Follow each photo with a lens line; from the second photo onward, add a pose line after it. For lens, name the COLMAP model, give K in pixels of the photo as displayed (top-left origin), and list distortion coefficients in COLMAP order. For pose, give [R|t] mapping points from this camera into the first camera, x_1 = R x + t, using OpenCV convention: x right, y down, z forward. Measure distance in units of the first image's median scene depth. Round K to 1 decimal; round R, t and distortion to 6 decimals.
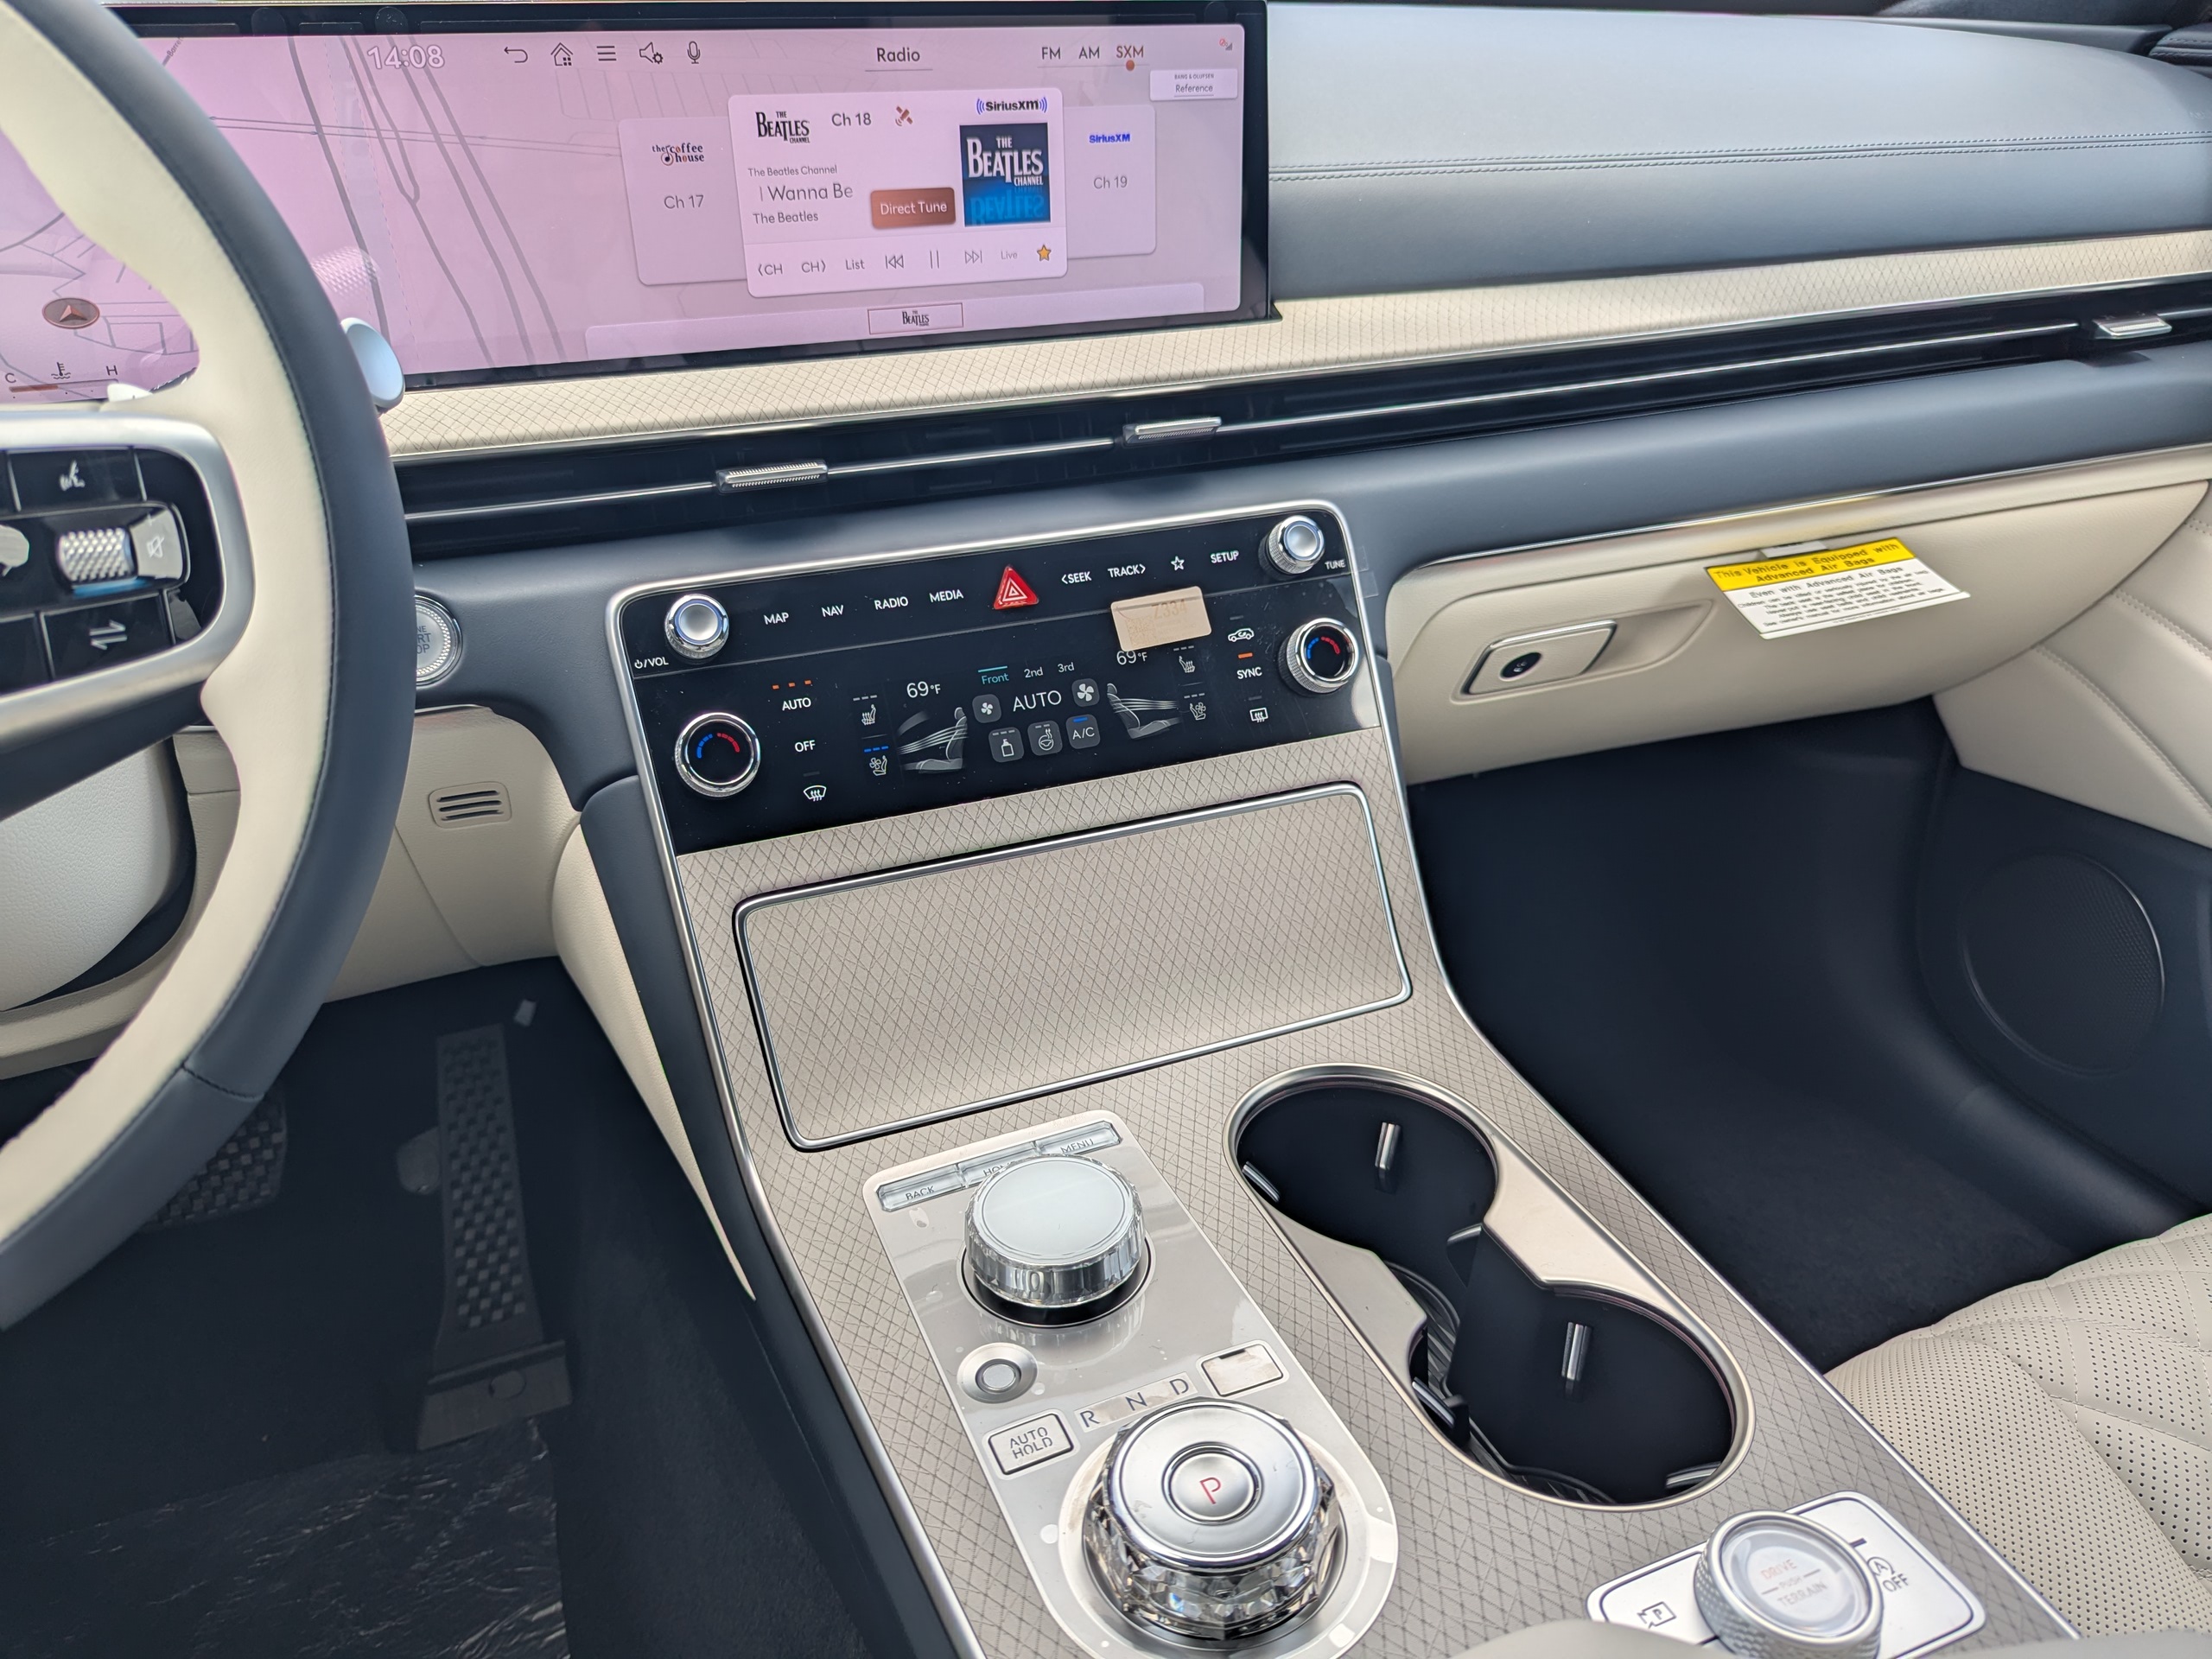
lens RADIAL K [[1586.2, 0, 1113.2], [0, 1586.2, 838.1], [0, 0, 1]] dist [0.001923, -0.002361]
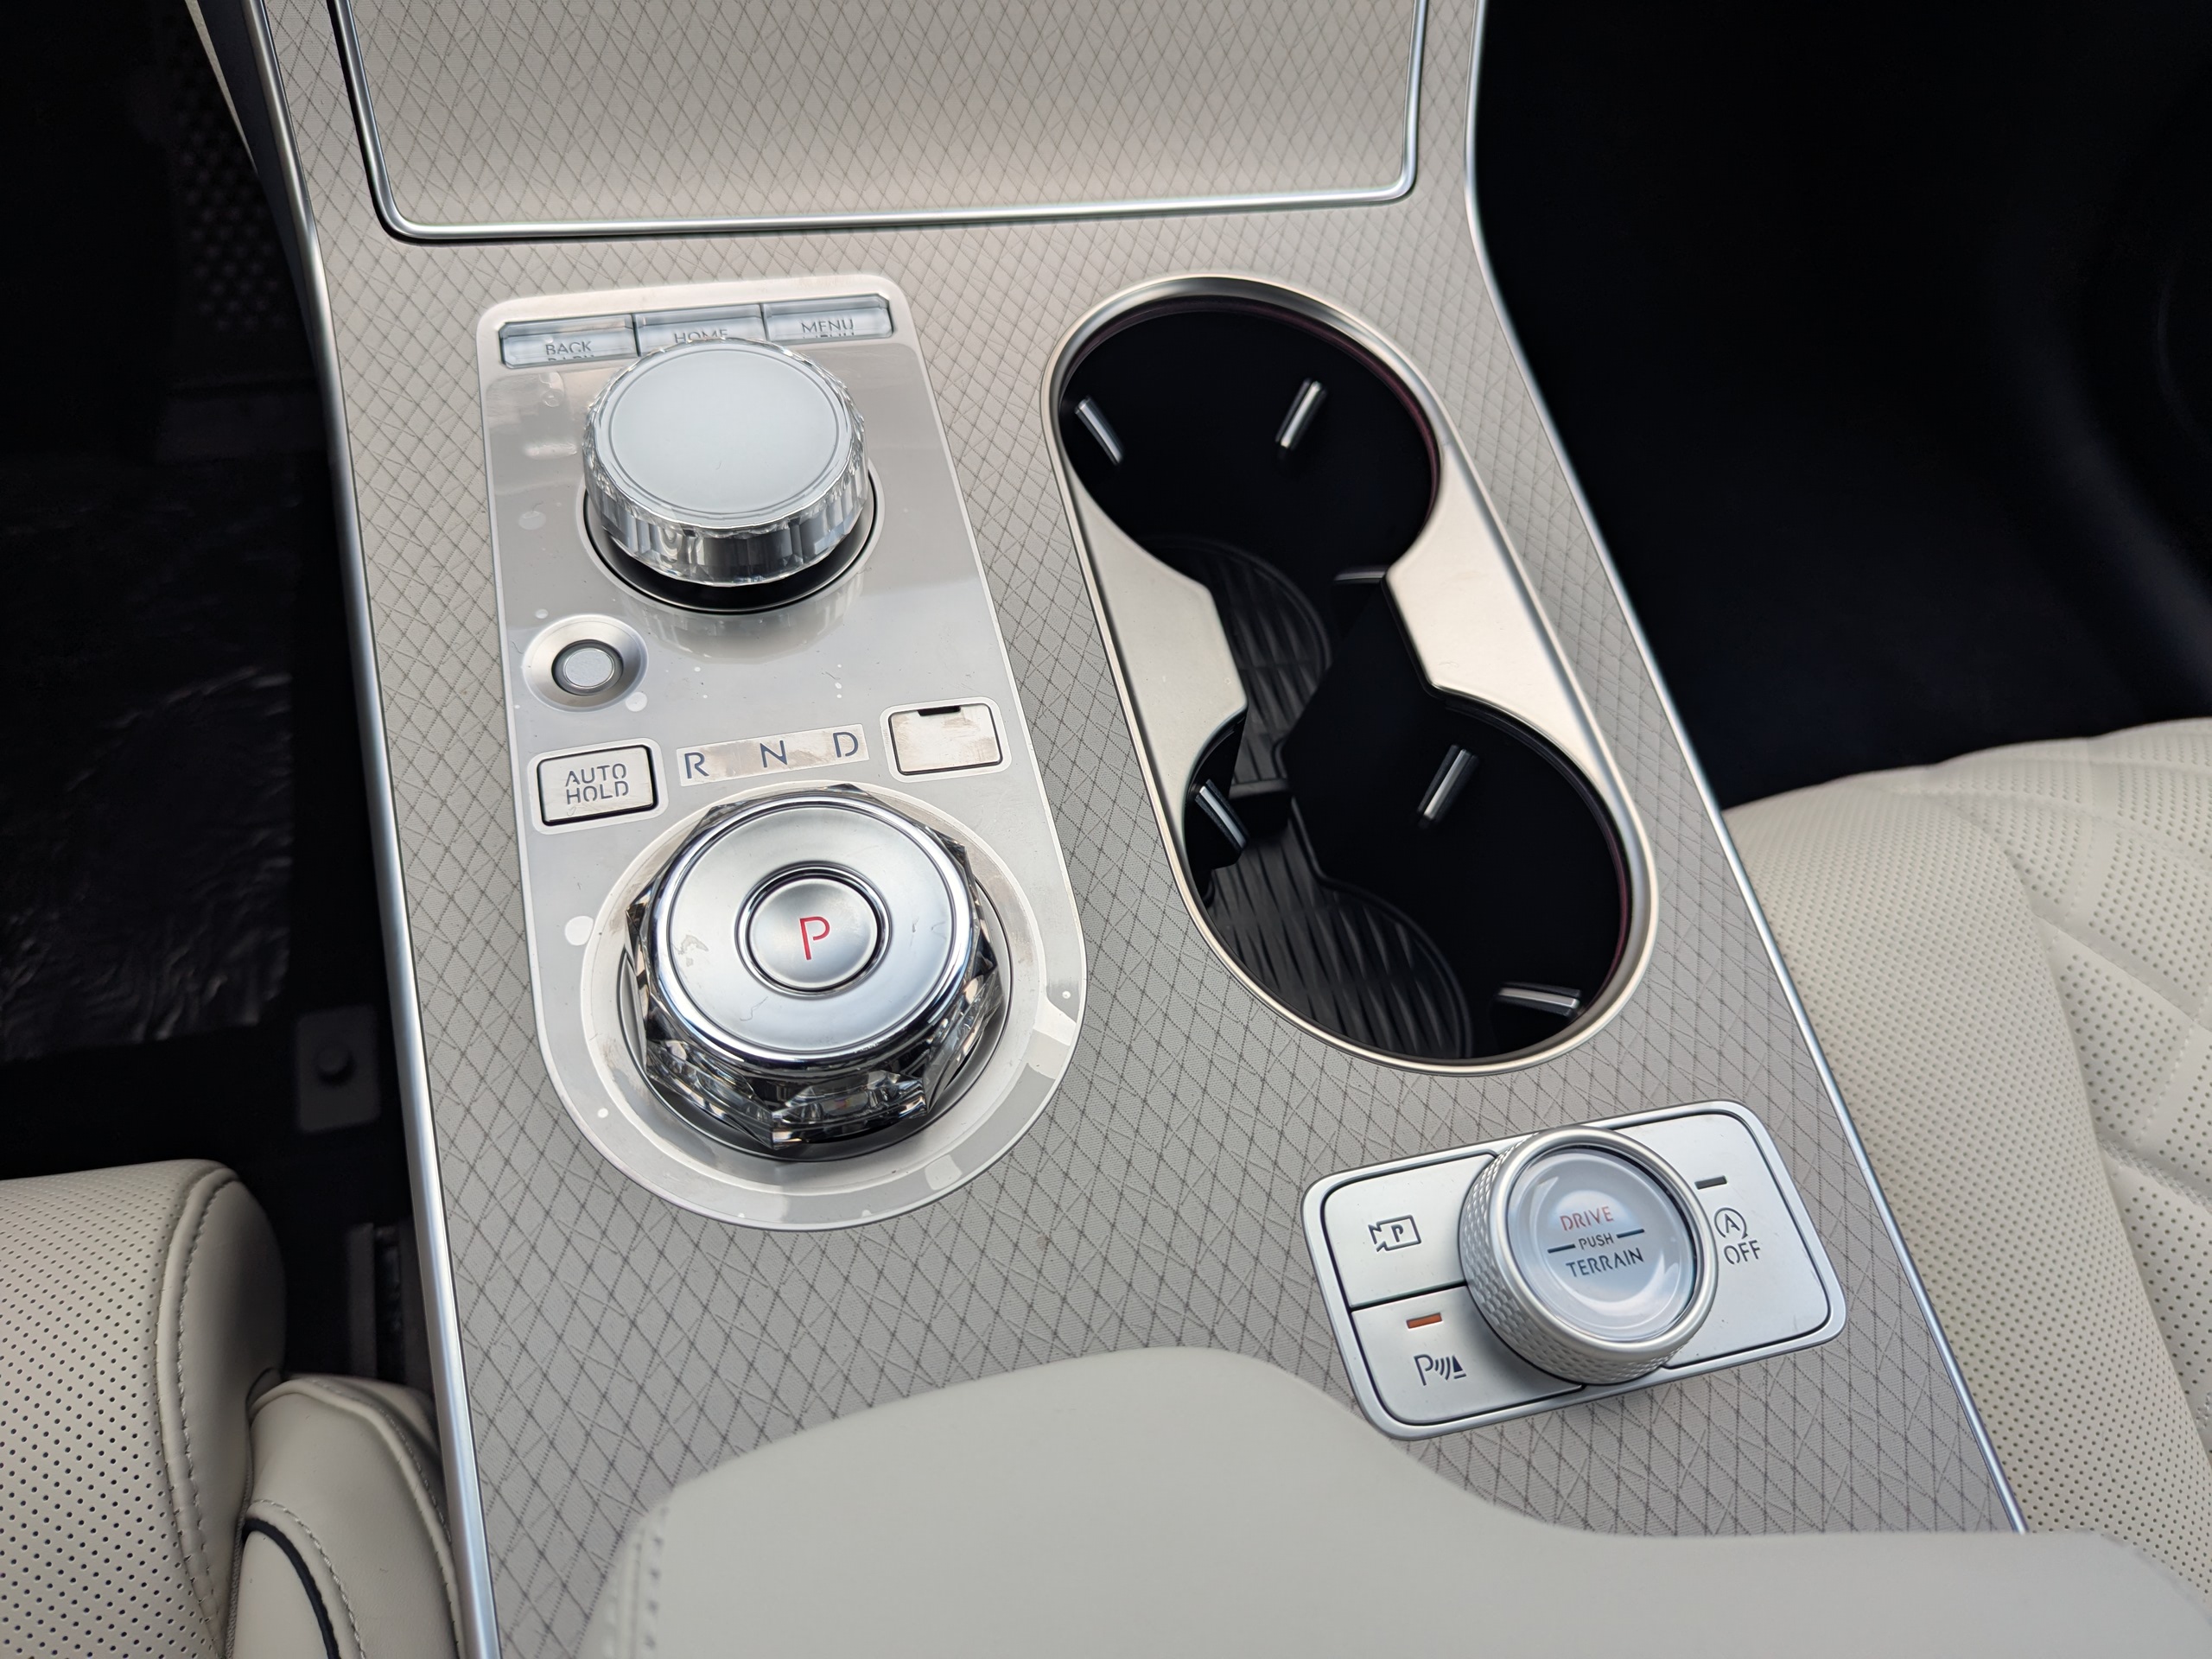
lens RADIAL K [[1586.2, 0, 1102.5], [0, 1586.2, 820.7], [0, 0, 1]] dist [0.001923, -0.002361]
pose [[0.976371, 0.211732, 0.043246, 0.114107], [-0.203184, 0.831277, 0.517393, 0.002015], [0.073599, -0.513954, 0.854655, 0.375627]]
